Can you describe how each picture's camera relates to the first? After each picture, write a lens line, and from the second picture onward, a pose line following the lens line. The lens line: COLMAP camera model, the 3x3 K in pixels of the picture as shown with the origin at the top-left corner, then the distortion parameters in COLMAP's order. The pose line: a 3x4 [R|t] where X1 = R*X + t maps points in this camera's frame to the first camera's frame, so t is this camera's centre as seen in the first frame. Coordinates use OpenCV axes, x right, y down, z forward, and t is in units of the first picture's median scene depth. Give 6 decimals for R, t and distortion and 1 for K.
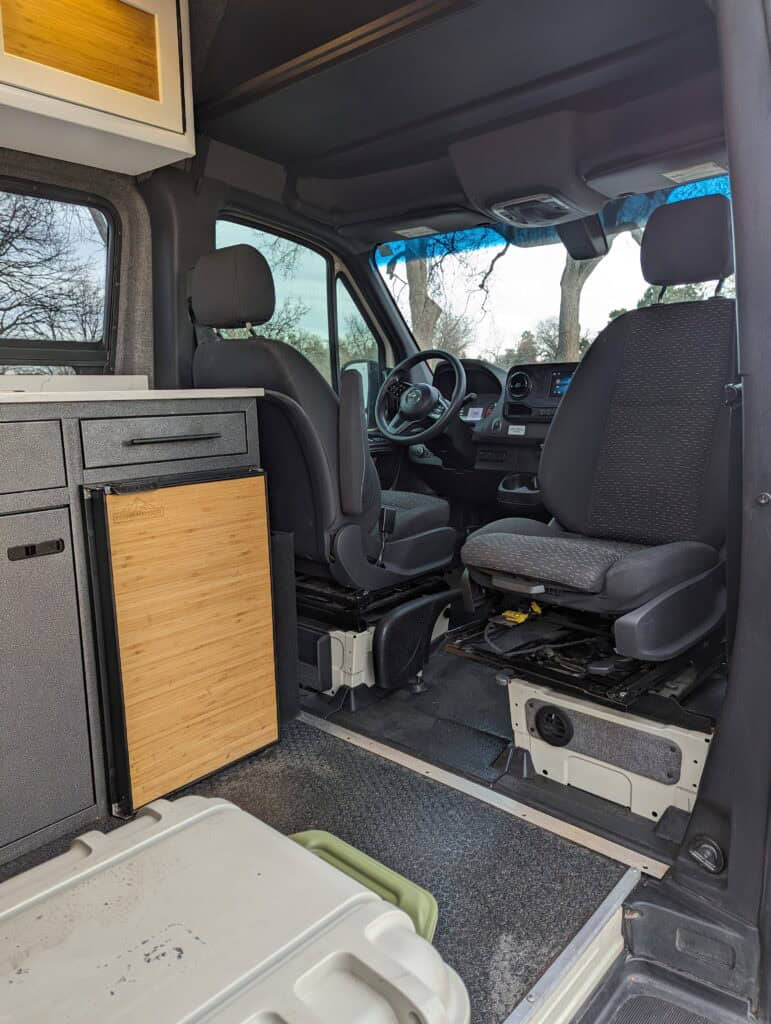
lens RADIAL K [[717.5, 0, 385.5], [0, 717.5, 512.0], [0, 0, 1]] dist [0.071271, -0.064376]
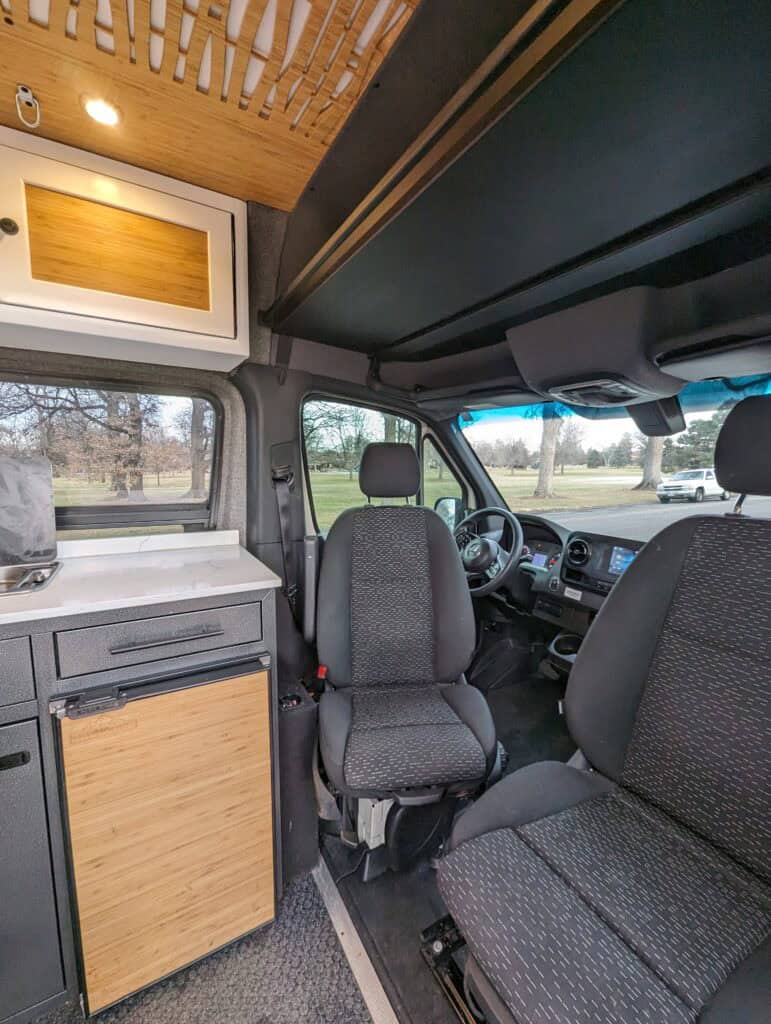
lens RADIAL K [[427.0, 0, 389.9], [0, 427.0, 523.3], [0, 0, 1]] dist [0.000426, -0.000130]
pose [[0.952606, 0.076760, -0.294362, 0.133491], [-0.085383, 0.996211, -0.016534, -0.230304], [0.291977, 0.040884, 0.955551, 0.428813]]
